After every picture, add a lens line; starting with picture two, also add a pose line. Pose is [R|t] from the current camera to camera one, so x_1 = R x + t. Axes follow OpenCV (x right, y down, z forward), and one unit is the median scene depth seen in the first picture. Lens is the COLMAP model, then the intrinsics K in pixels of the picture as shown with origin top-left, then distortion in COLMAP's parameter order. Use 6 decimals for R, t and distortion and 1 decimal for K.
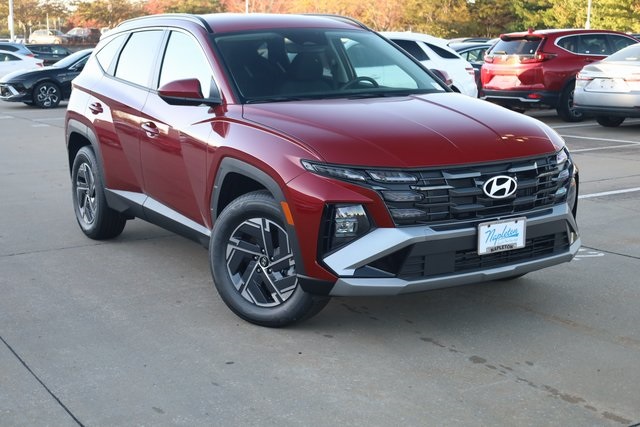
lens RADIAL K [[1001.3, 0, 320.0], [0, 1001.3, 213.5], [0, 0, 1]] dist [0.029602, 0.024345]
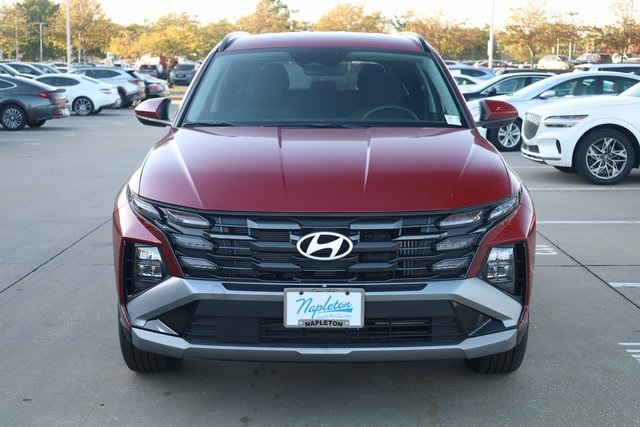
lens RADIAL K [[1001.3, 0, 320.0], [0, 1001.3, 213.5], [0, 0, 1]] dist [0.029602, 0.024345]
pose [[0.822974, 0.097104, -0.559719, 0.614604], [-0.111732, 0.993705, 0.008112, -0.057821], [0.556983, 0.055863, 0.828643, 0.344804]]
